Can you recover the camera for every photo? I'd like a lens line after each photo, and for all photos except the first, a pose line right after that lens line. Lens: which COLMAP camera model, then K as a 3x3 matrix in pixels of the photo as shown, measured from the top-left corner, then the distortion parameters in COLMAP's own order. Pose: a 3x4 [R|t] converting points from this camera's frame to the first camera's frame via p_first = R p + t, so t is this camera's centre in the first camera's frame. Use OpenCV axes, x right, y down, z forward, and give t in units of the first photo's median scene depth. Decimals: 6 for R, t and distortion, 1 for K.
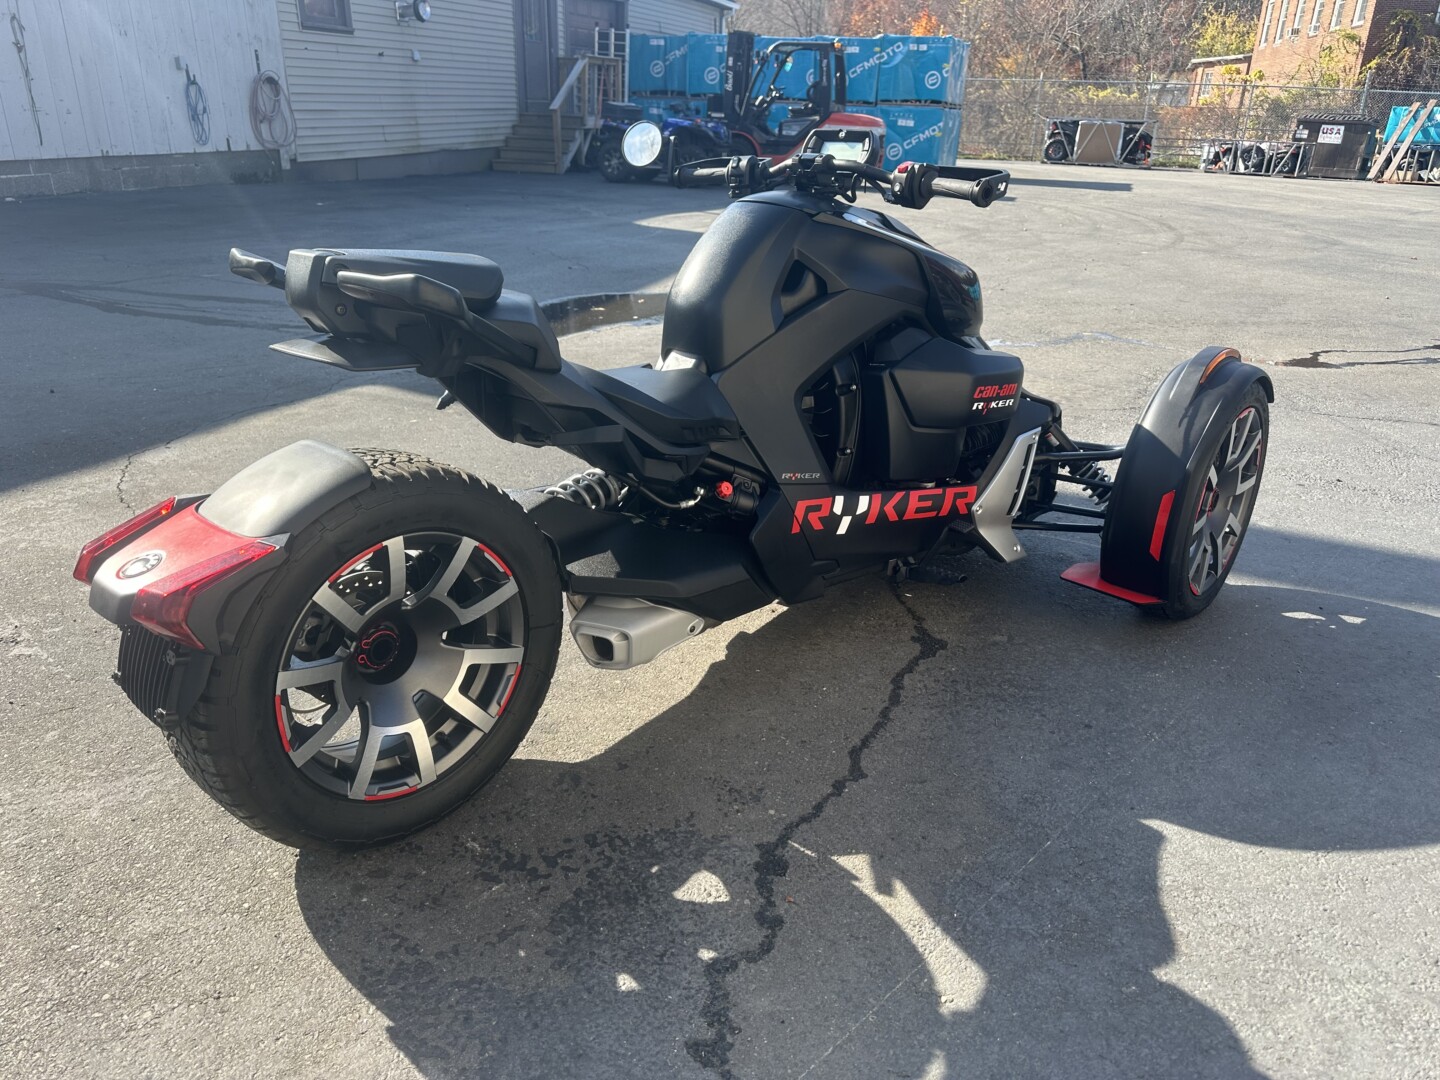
lens RADIAL K [[1016.9, 0, 720.0], [0, 1016.9, 540.0], [0, 0, 1]] dist [0.010835, -0.018213]
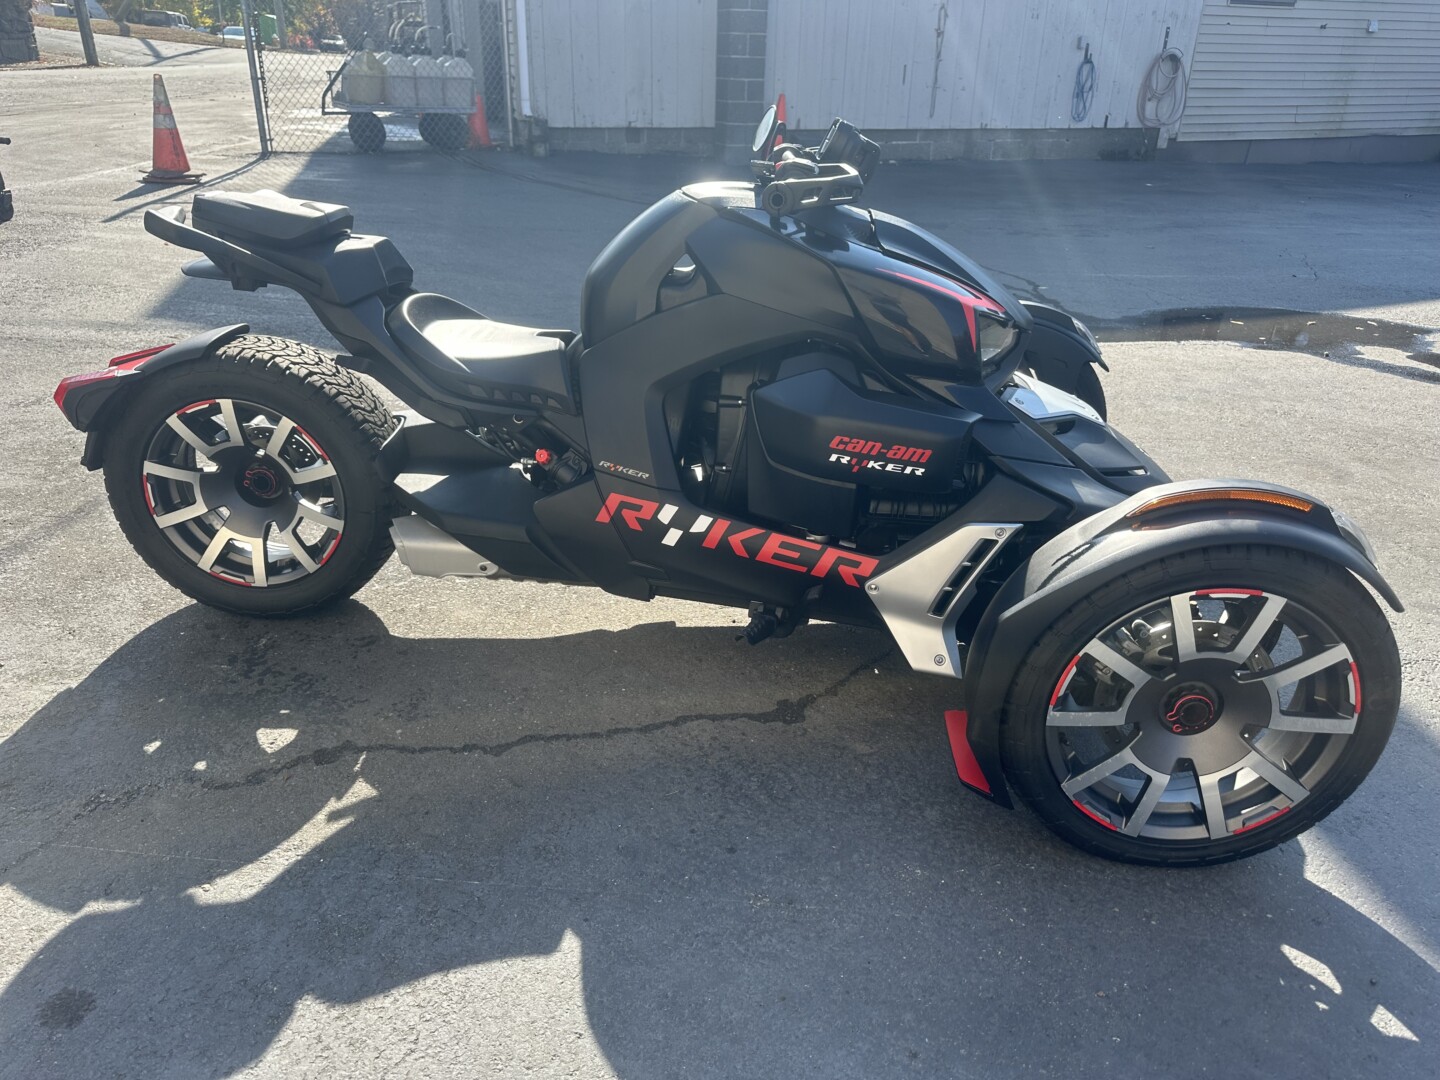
lens RADIAL K [[1016.9, 0, 720.0], [0, 1016.9, 540.0], [0, 0, 1]] dist [0.010835, -0.018213]
pose [[0.628053, 0.317938, -0.710257, 0.375829], [-0.304083, 0.940428, 0.152082, -0.077329], [0.716298, 0.120461, 0.687318, 0.173249]]
